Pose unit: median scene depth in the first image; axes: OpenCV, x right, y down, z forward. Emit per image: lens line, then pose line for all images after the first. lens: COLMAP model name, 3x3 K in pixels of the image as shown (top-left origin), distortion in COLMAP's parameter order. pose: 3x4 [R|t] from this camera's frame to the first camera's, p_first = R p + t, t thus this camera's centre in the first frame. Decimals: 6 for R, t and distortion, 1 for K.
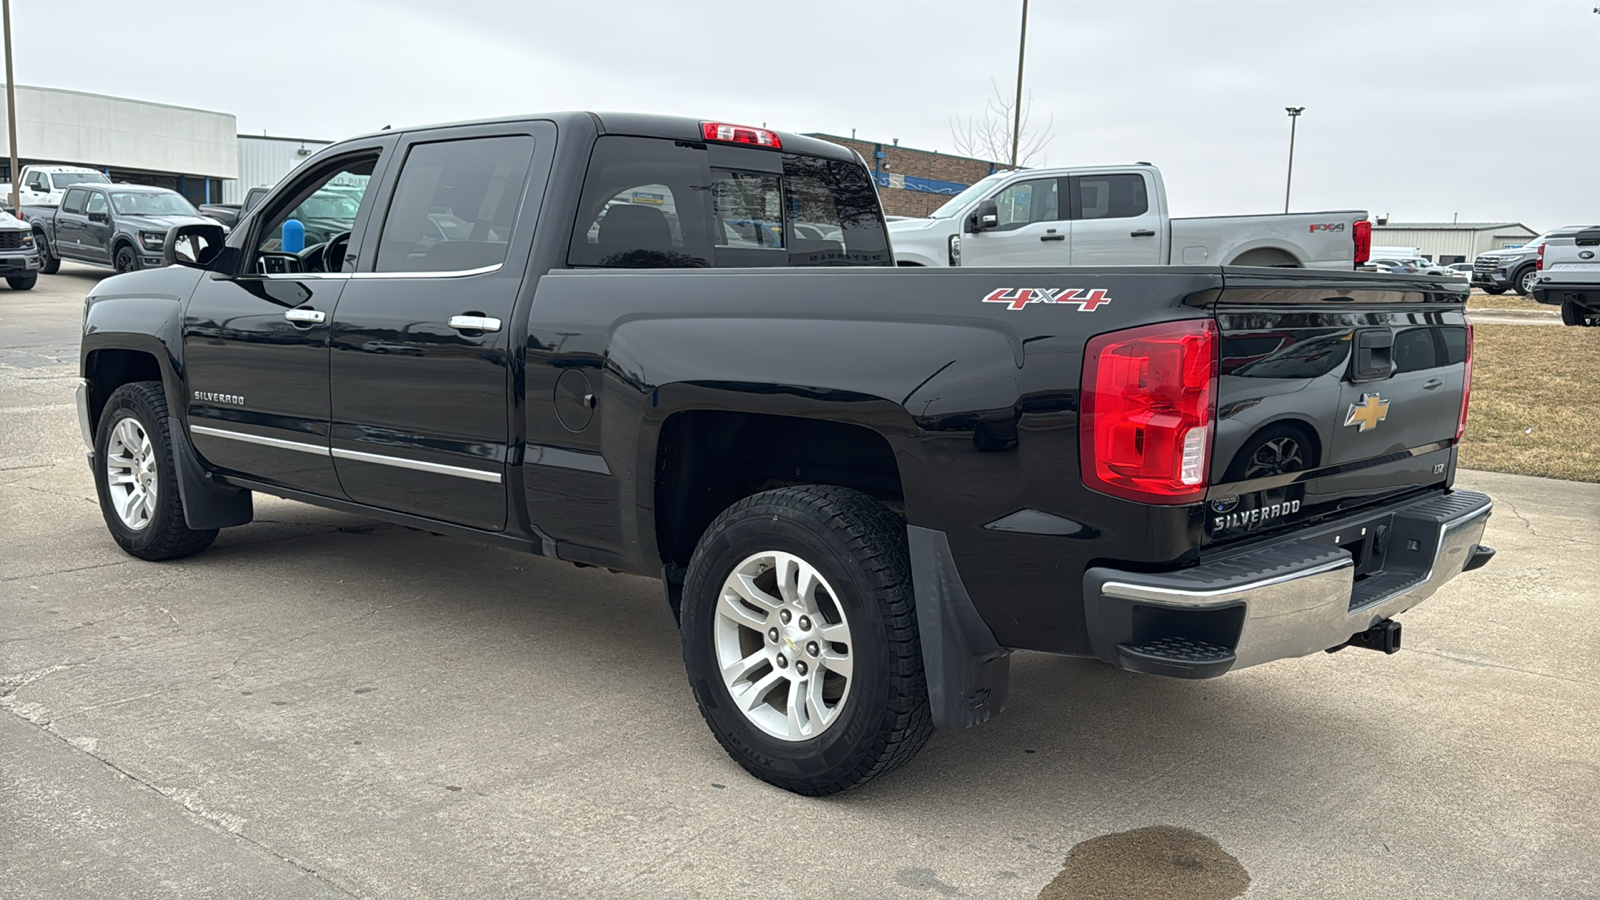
lens RADIAL K [[1360.4, 0, 800.0], [0, 1360.4, 450.0], [0, 0, 1]] dist [0.160550, -0.311574]
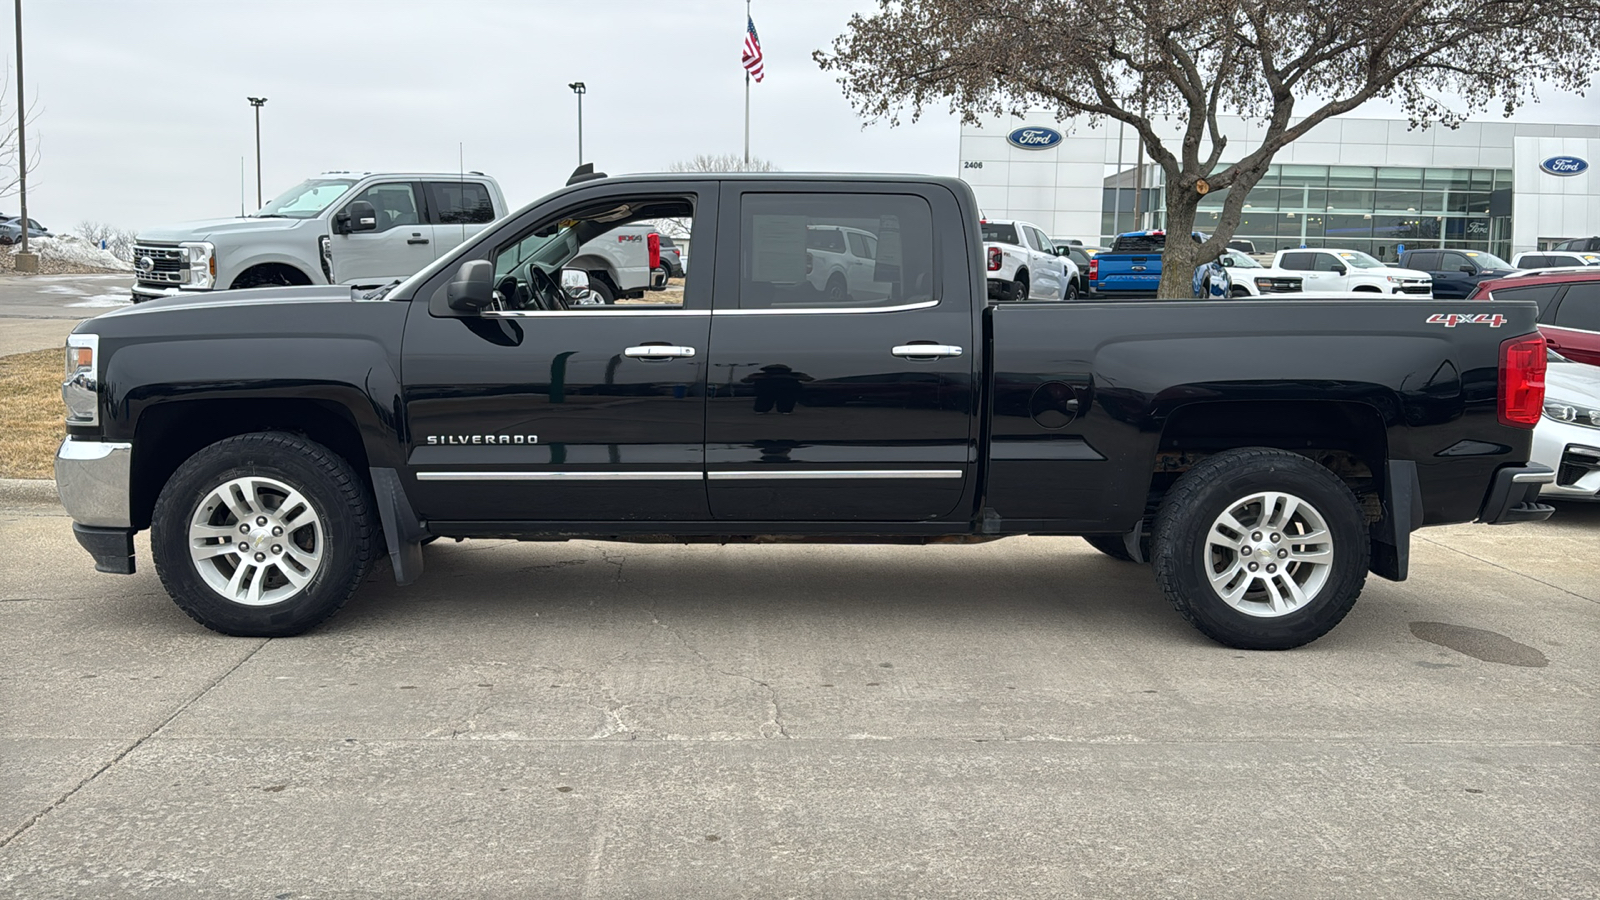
lens RADIAL K [[1360.4, 0, 800.0], [0, 1360.4, 450.0], [0, 0, 1]] dist [0.160550, -0.311574]
pose [[0.734728, -0.092987, 0.671959, -1.034918], [0.087389, 0.995281, 0.042177, -0.059049], [-0.672710, 0.027733, 0.739386, 0.165166]]
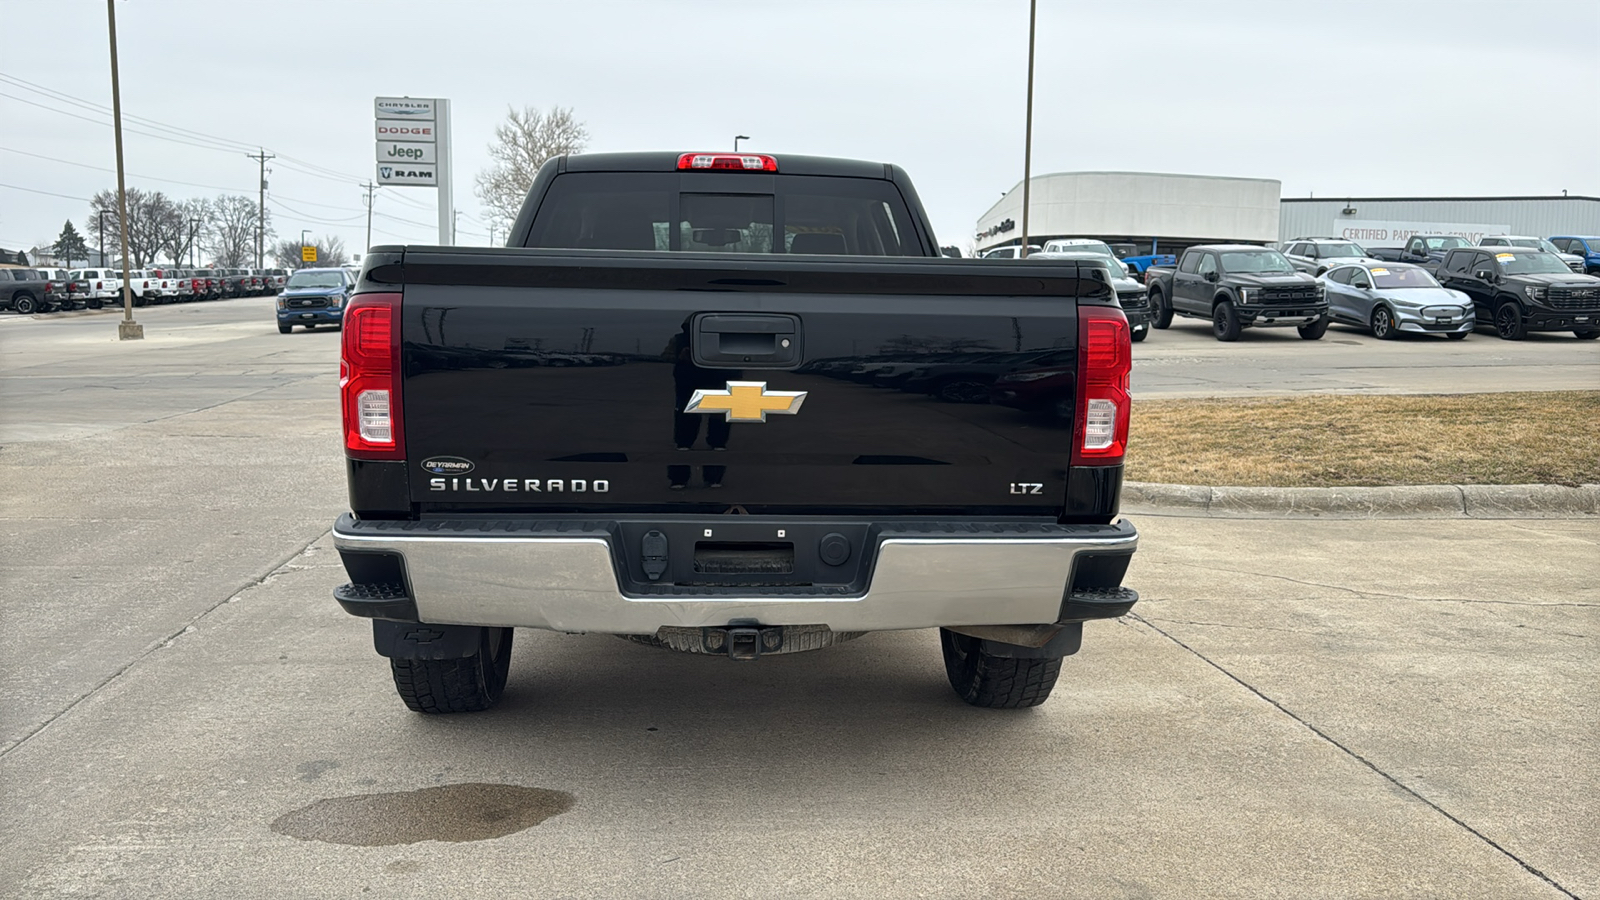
lens RADIAL K [[1360.4, 0, 800.0], [0, 1360.4, 450.0], [0, 0, 1]] dist [0.160550, -0.311574]
pose [[0.712039, 0.050411, -0.700328, 0.785749], [-0.082212, 0.996544, -0.011854, 0.010265], [0.697310, 0.066015, 0.713723, 0.266302]]
